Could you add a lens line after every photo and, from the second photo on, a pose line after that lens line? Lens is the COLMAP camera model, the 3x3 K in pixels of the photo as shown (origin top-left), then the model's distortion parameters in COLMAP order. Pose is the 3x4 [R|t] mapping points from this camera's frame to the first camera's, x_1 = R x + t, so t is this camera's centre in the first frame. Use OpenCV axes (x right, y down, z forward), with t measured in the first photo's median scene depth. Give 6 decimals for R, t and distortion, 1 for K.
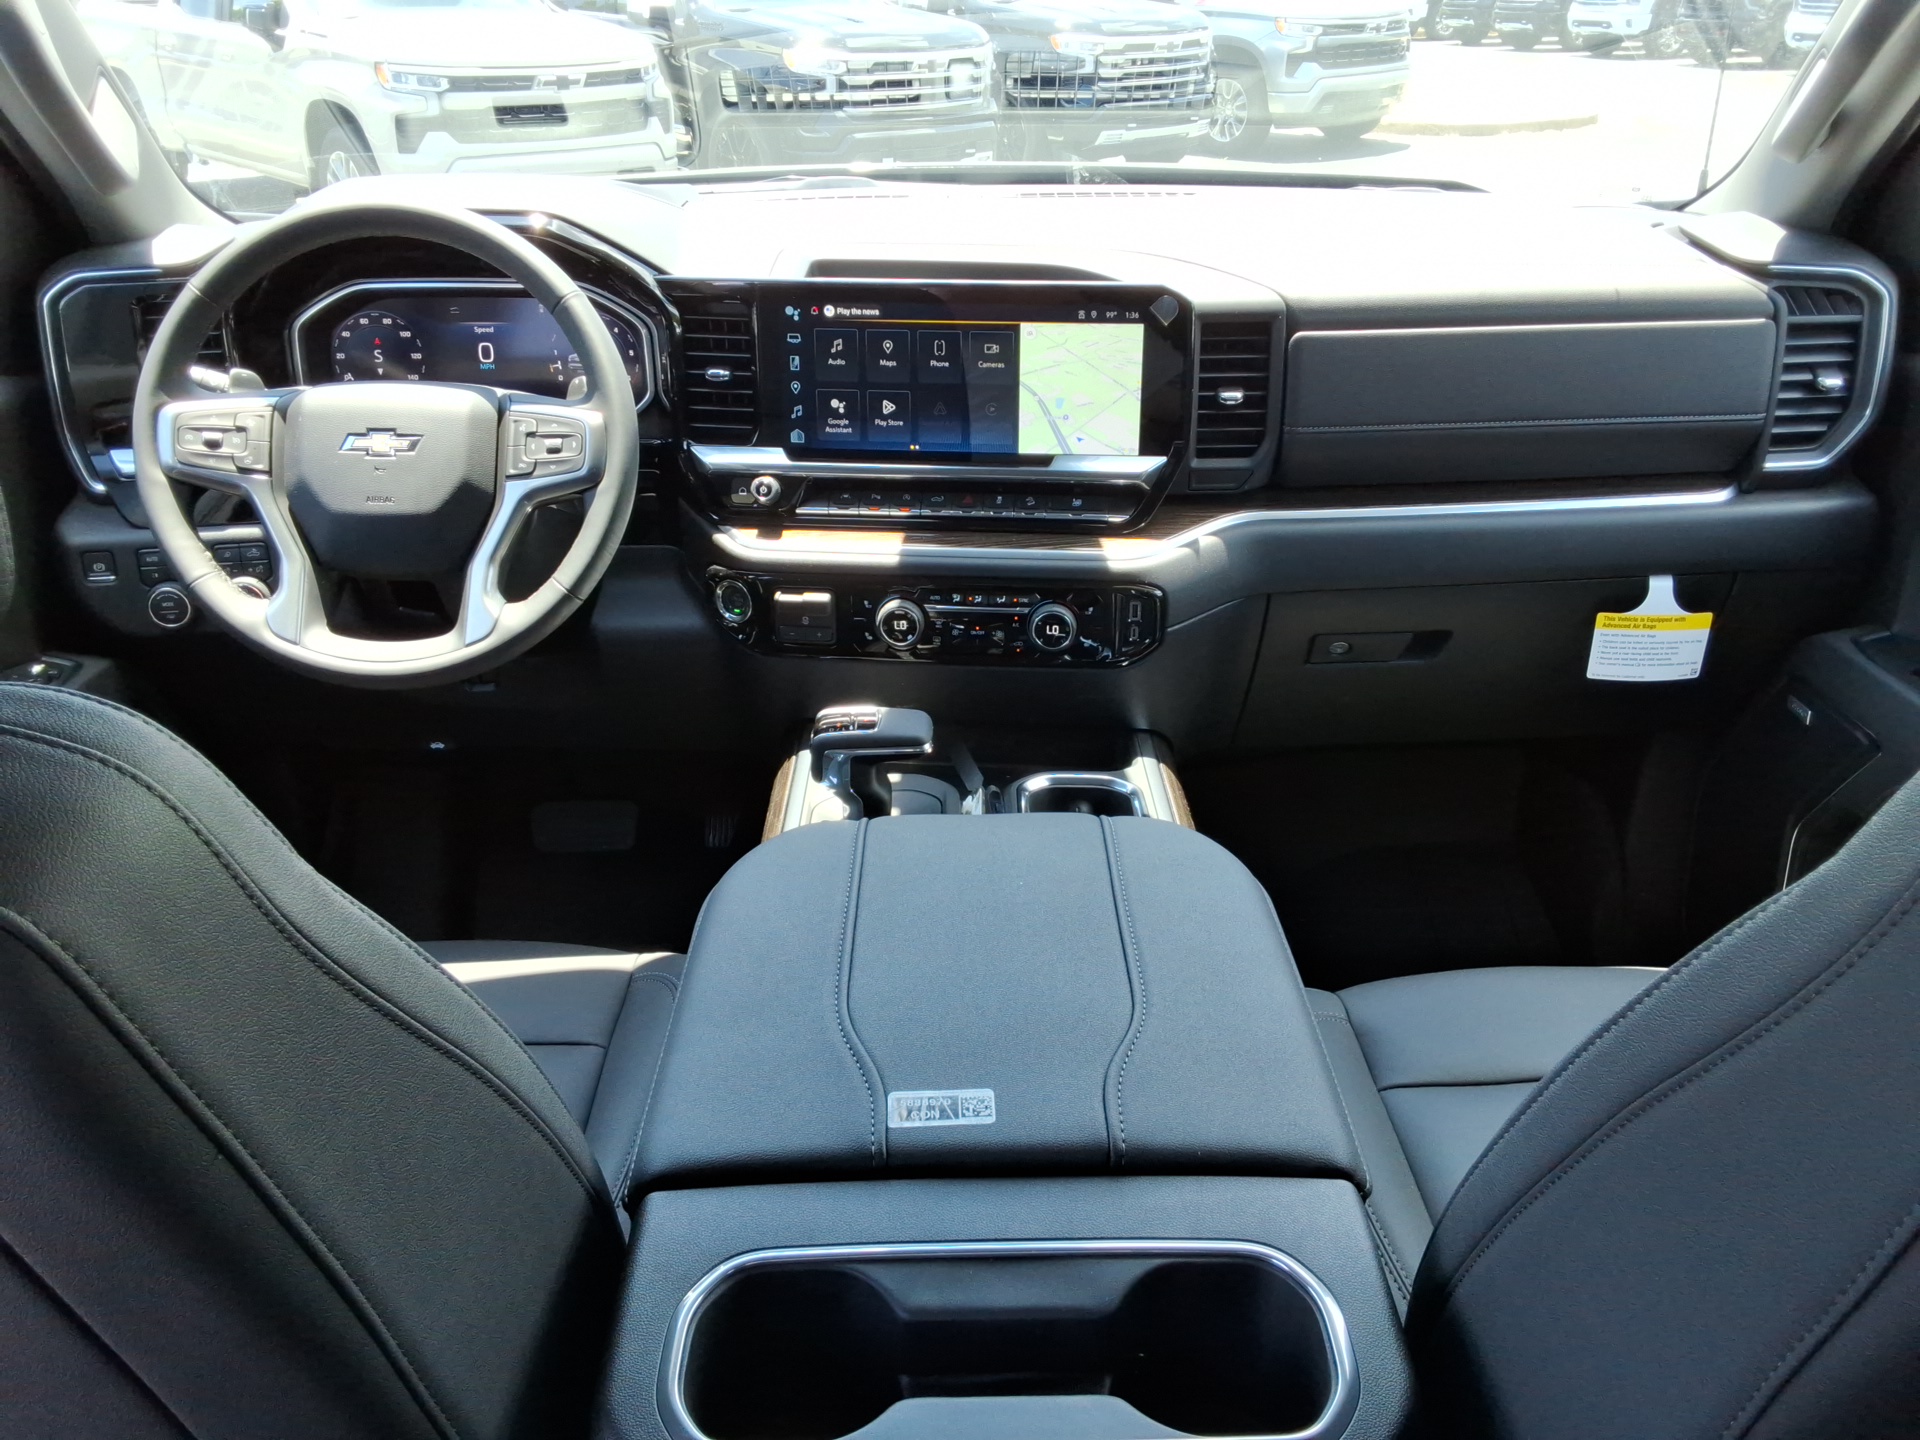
lens RADIAL K [[1546.4, 0, 976.2], [0, 1546.4, 707.2], [0, 0, 1]] dist [0.138446, -0.233891]
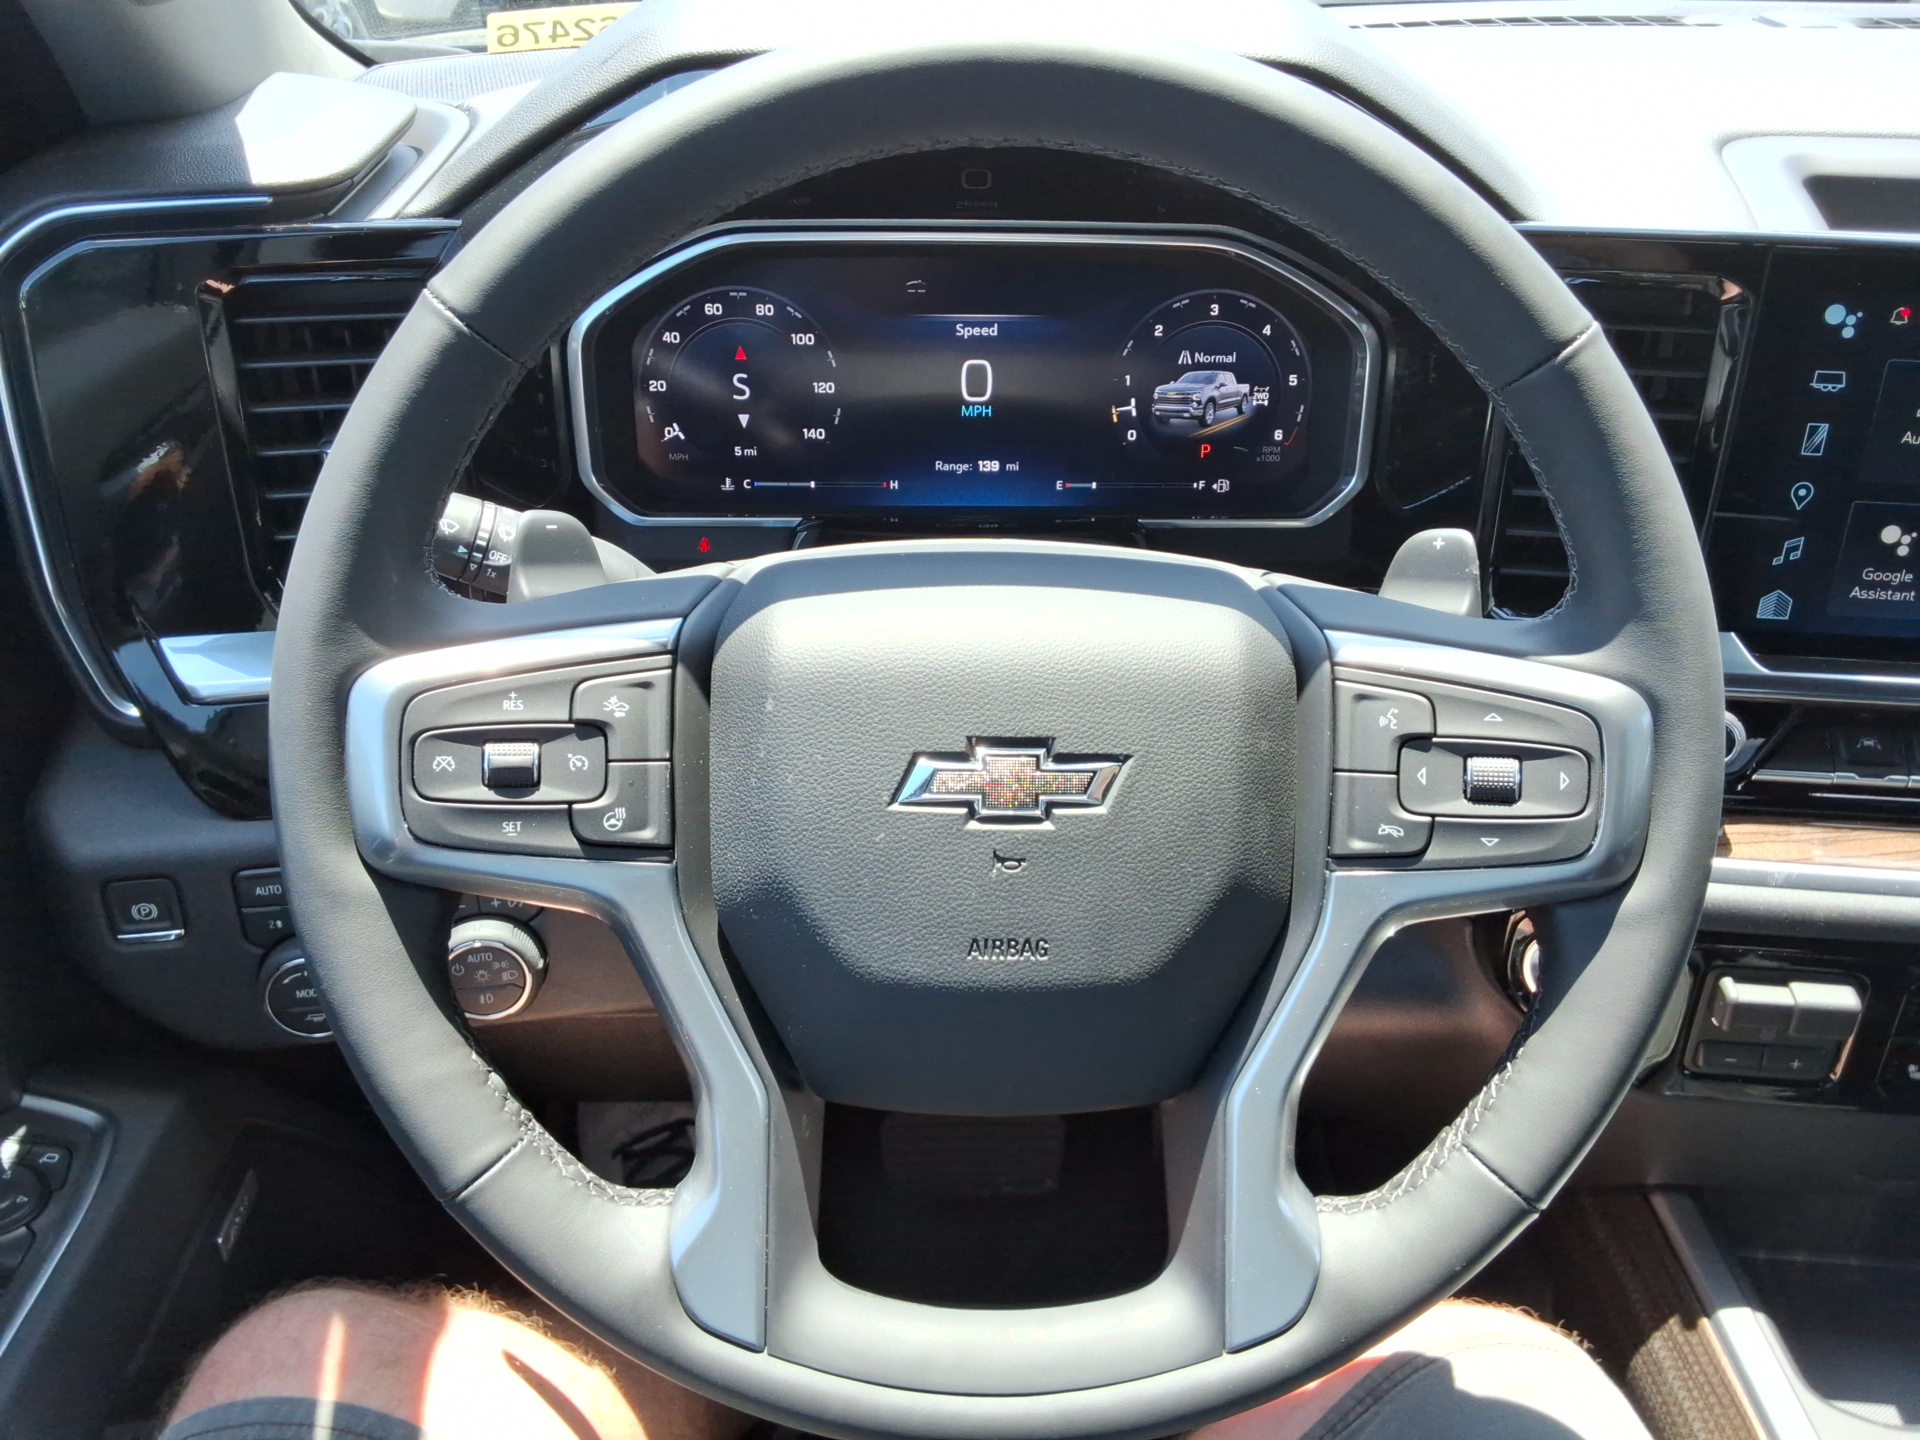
lens RADIAL K [[1546.4, 0, 976.2], [0, 1546.4, 707.2], [0, 0, 1]] dist [0.138446, -0.233891]
pose [[0.999810, 0.007631, 0.017927, -0.376352], [-0.009418, 0.994755, 0.101855, -0.209487], [-0.017056, -0.102005, 0.994638, 0.641511]]
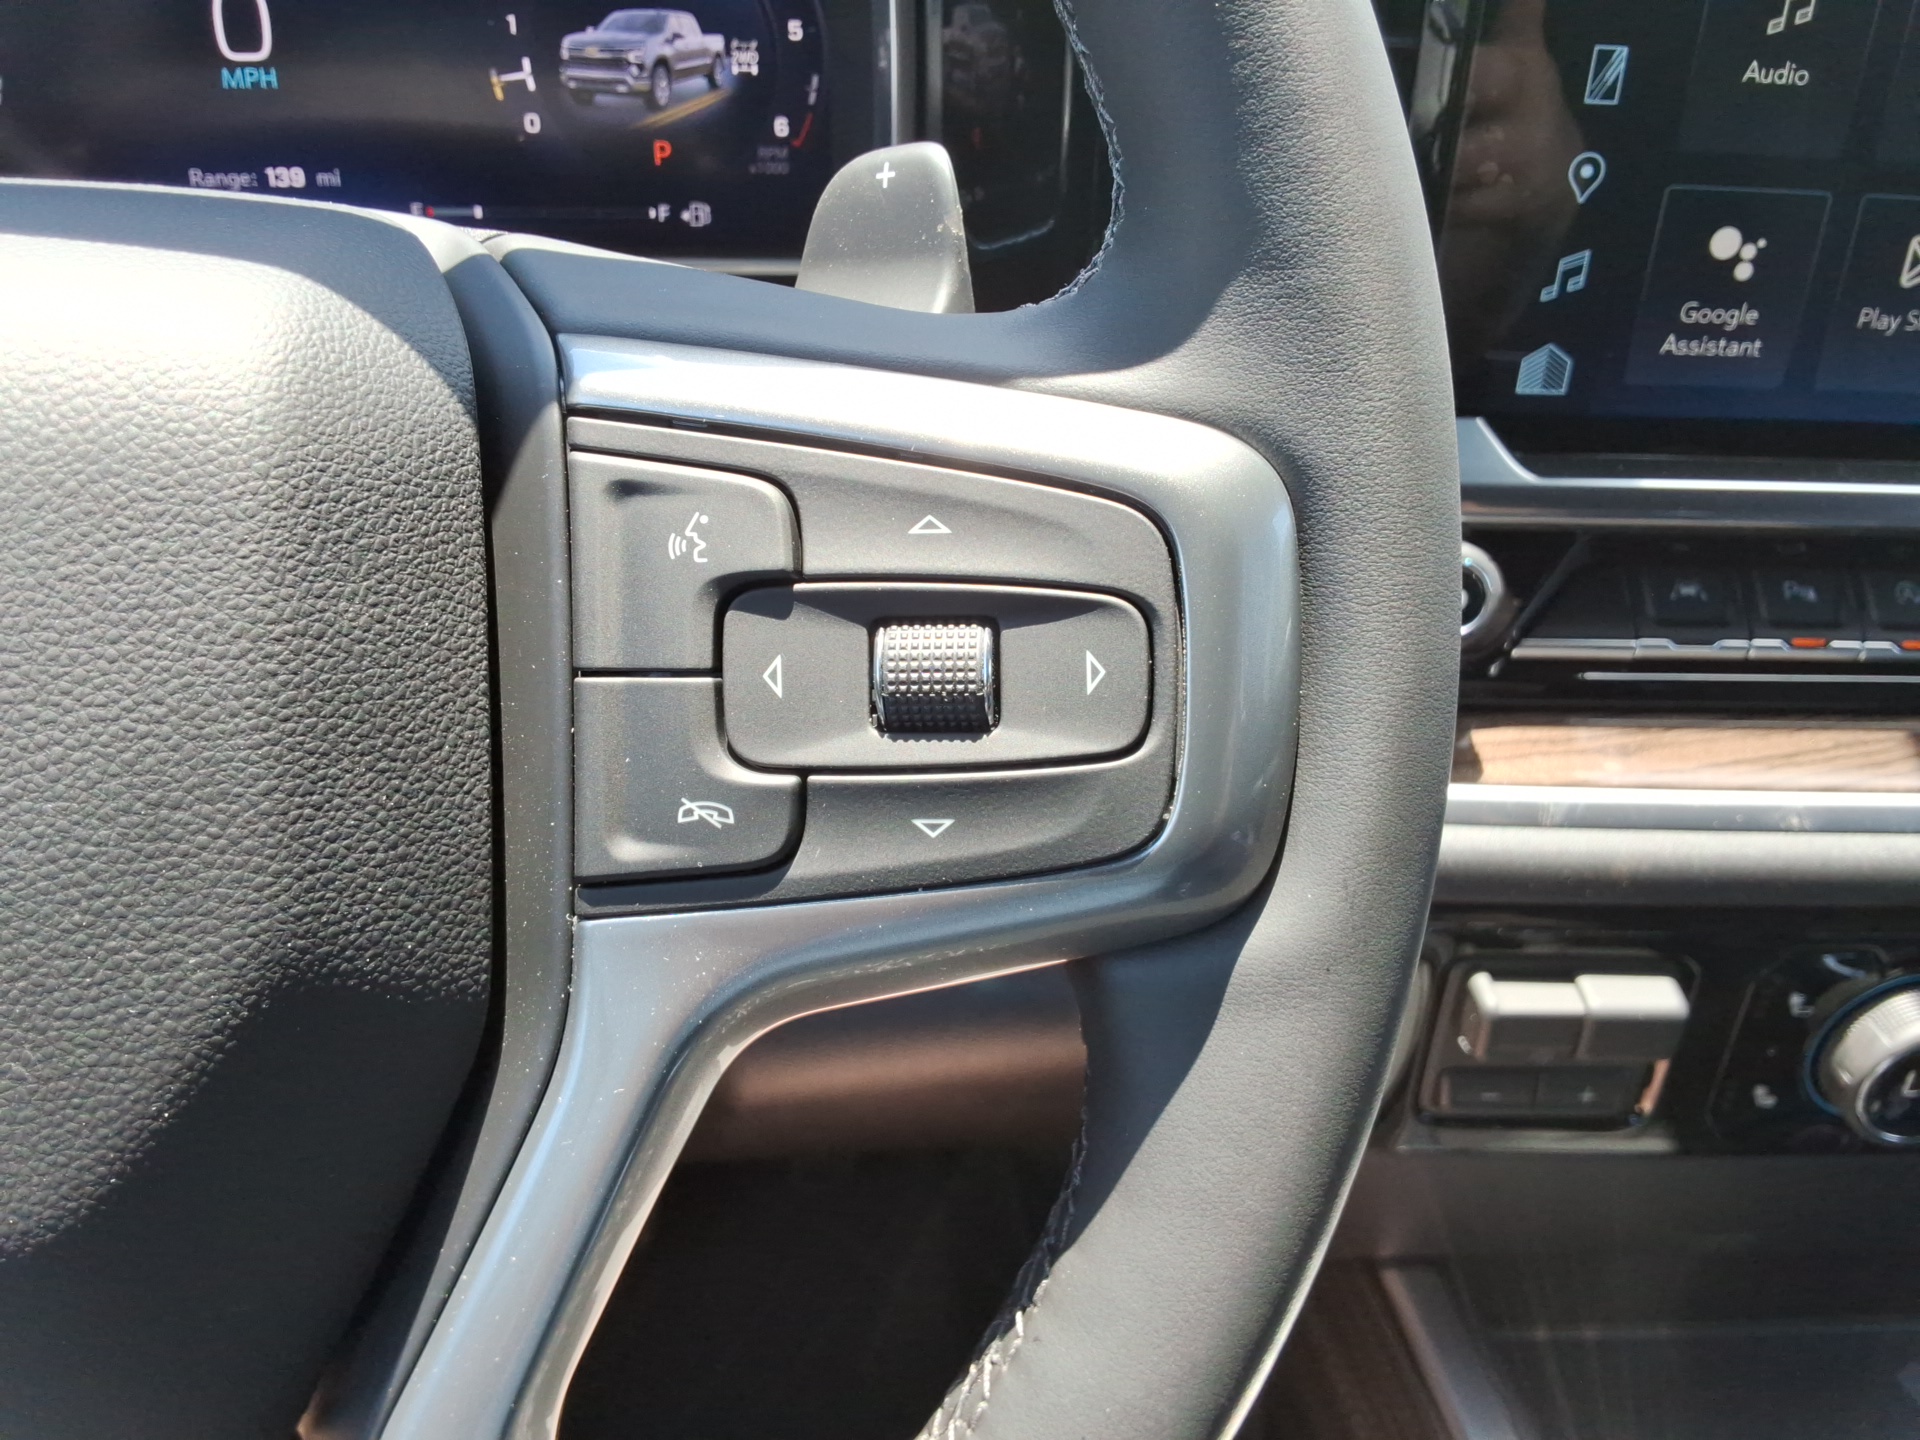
lens RADIAL K [[1553.3, 0, 972.0], [0, 1553.3, 712.9], [0, 0, 1]] dist [0.130792, -0.217464]
pose [[0.988222, -0.040556, 0.147556, -0.277832], [0.016528, 0.986889, 0.160554, -0.180172], [-0.152133, -0.156224, 0.975935, 0.834340]]
